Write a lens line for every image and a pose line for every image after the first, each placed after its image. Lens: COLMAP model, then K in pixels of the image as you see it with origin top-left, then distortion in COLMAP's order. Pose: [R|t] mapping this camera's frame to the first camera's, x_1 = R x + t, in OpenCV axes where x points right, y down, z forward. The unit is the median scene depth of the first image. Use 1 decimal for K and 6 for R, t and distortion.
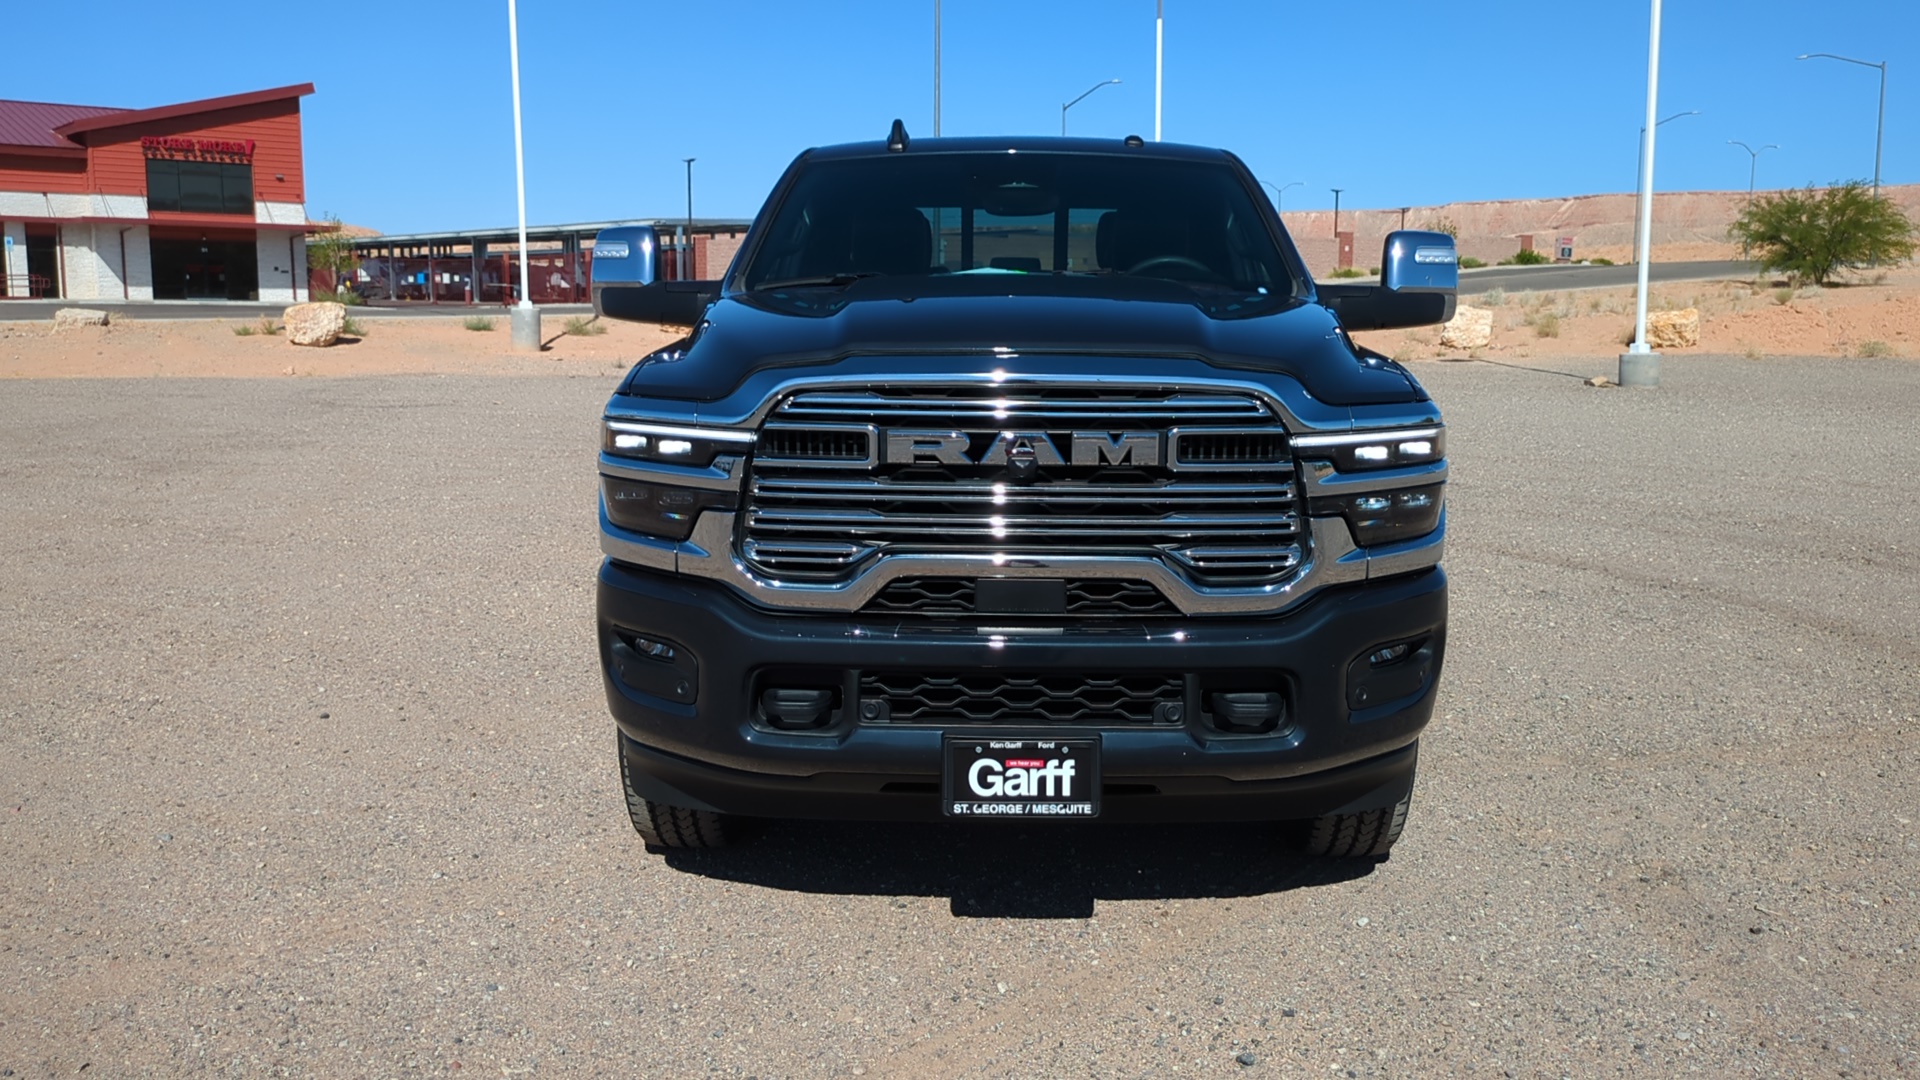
lens RADIAL K [[1624.7, 0, 971.4], [0, 1624.7, 528.6], [0, 0, 1]] dist [0.021549, -0.009018]
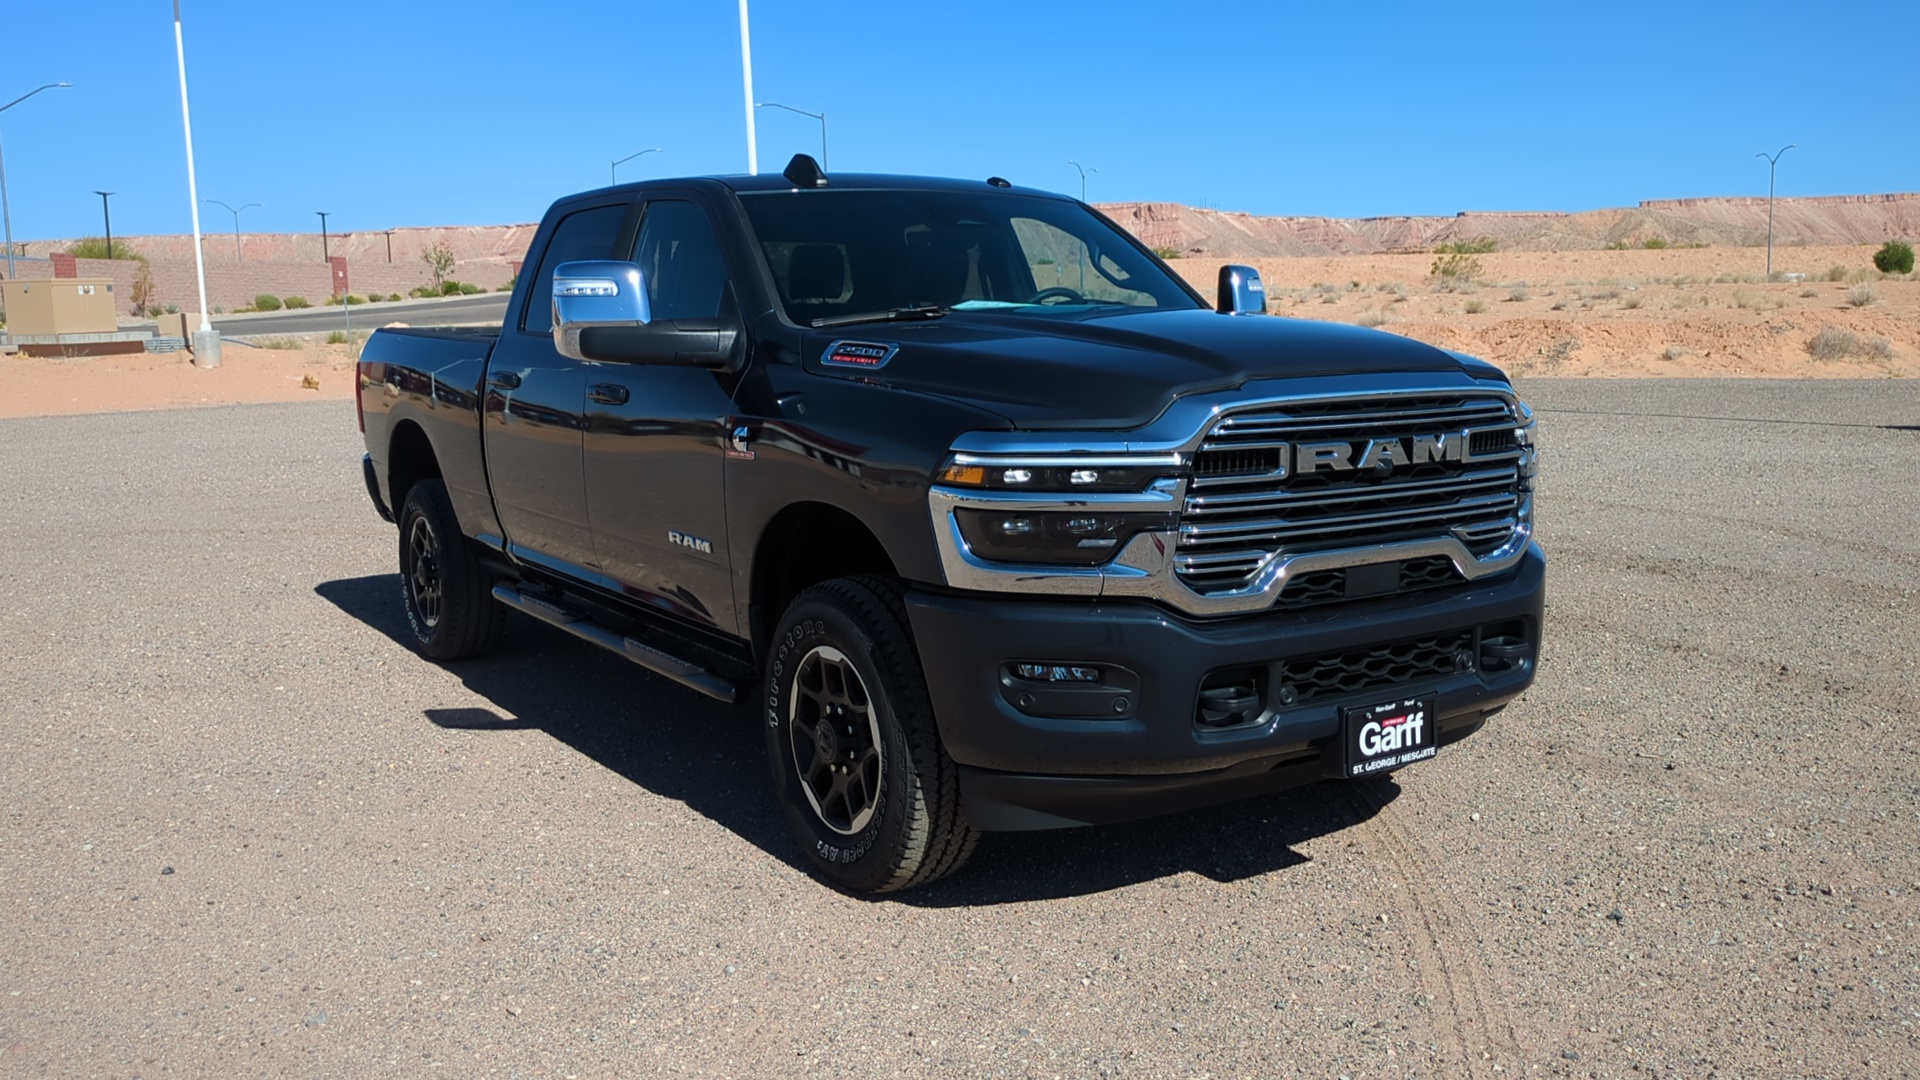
lens RADIAL K [[1605.6, 0, 973.4], [0, 1605.6, 547.0], [0, 0, 1]] dist [0.026659, -0.002810]
pose [[0.827292, -0.095895, 0.553527, -0.845192], [0.097414, 0.994884, 0.026765, -0.040967], [-0.553261, 0.031779, 0.832401, 0.198665]]
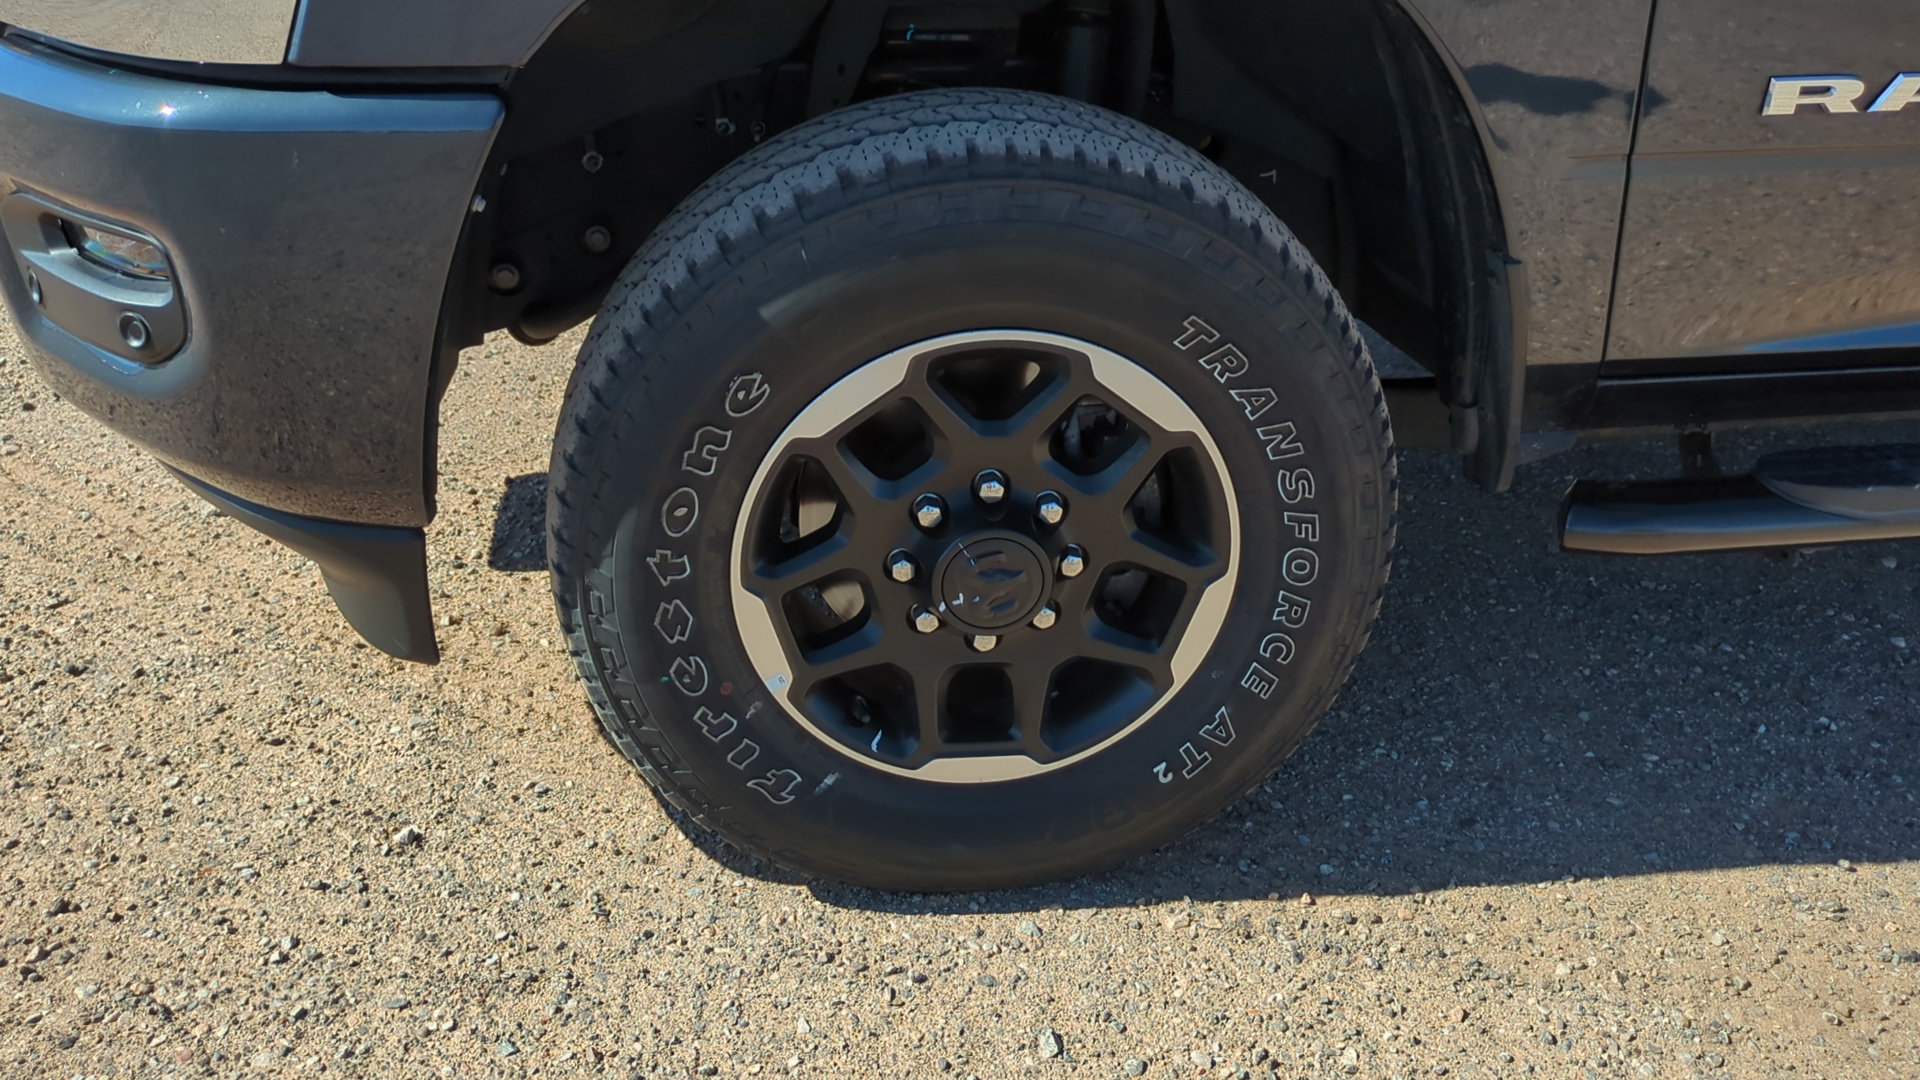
lens RADIAL K [[1624.7, 0, 971.4], [0, 1624.7, 528.6], [0, 0, 1]] dist [0.021549, -0.009018]
pose [[0.166137, 0.446441, -0.879255, 0.727405], [-0.147713, 0.892853, 0.425435, -0.070901], [0.974977, 0.059197, 0.214281, 1.192788]]
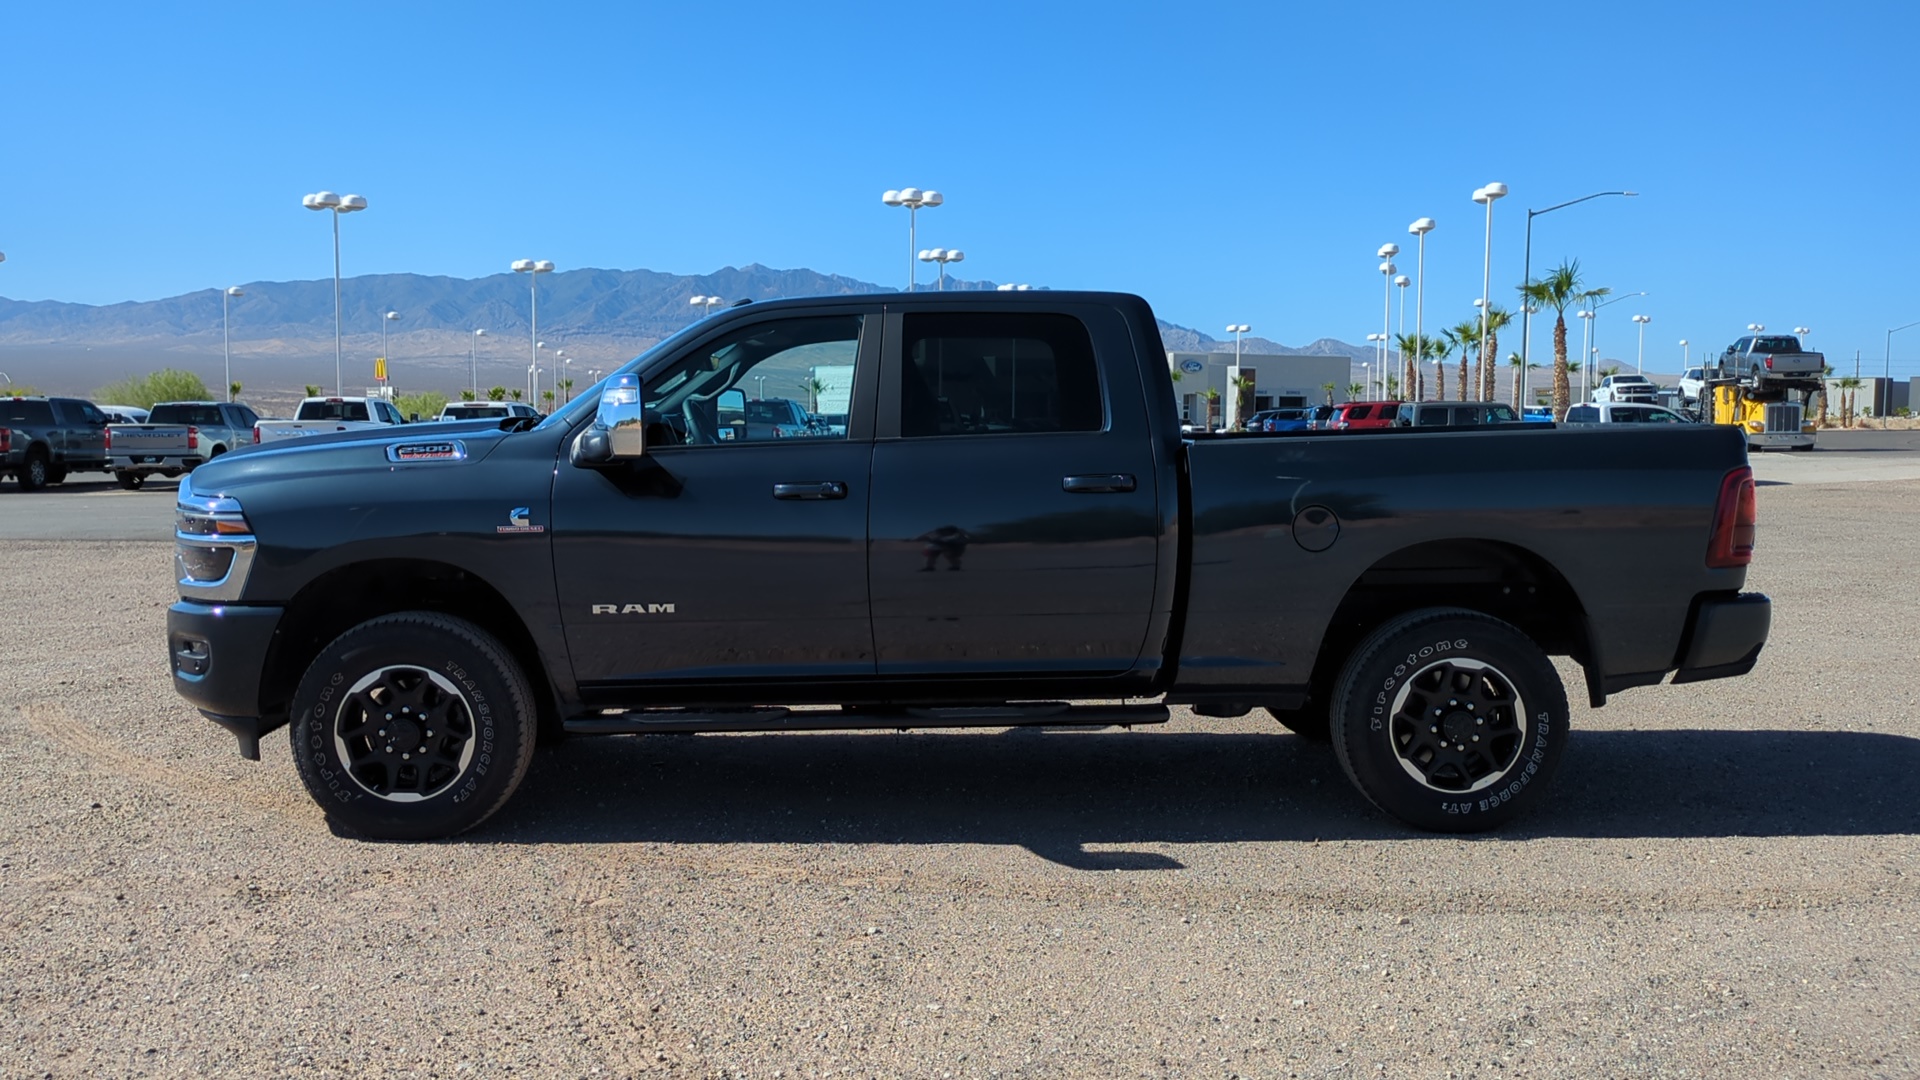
lens RADIAL K [[1605.6, 0, 973.4], [0, 1605.6, 547.0], [0, 0, 1]] dist [0.026659, -0.002810]
pose [[0.068914, 0.069834, -0.995175, 2.049438], [-0.136216, 0.988863, 0.059958, -0.242135], [0.988279, 0.131427, 0.077659, 1.734127]]
